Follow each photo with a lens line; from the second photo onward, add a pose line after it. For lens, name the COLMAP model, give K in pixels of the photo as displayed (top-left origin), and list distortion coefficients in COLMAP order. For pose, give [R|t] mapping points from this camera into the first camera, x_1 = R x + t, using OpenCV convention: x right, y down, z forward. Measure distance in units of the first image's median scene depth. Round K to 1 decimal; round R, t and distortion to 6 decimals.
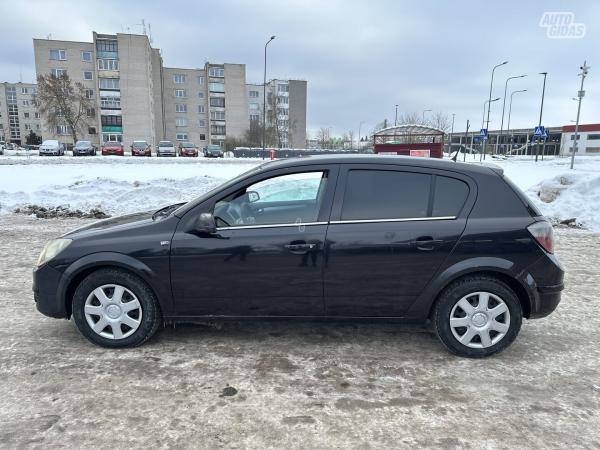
lens RADIAL K [[414.7, 0, 304.1], [0, 414.7, 226.2], [0, 0, 1]] dist [0.045097, -0.045400]
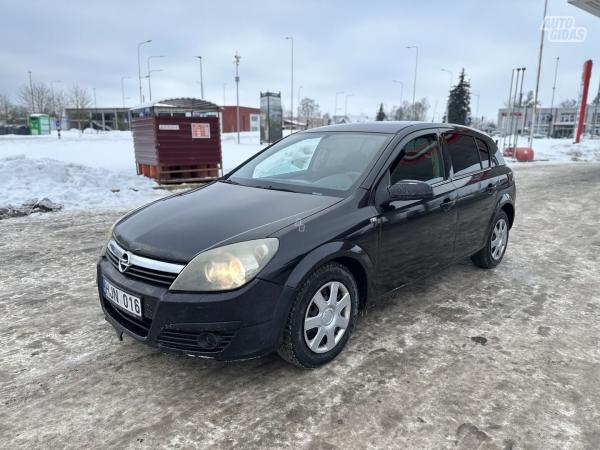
lens RADIAL K [[414.7, 0, 301.3], [0, 414.7, 224.2], [0, 0, 1]] dist [0.045097, -0.045400]
pose [[0.678963, -0.160559, 0.716401, -1.104630], [0.126595, 0.986781, 0.101177, -0.059948], [-0.723176, 0.021997, 0.690313, 0.526884]]
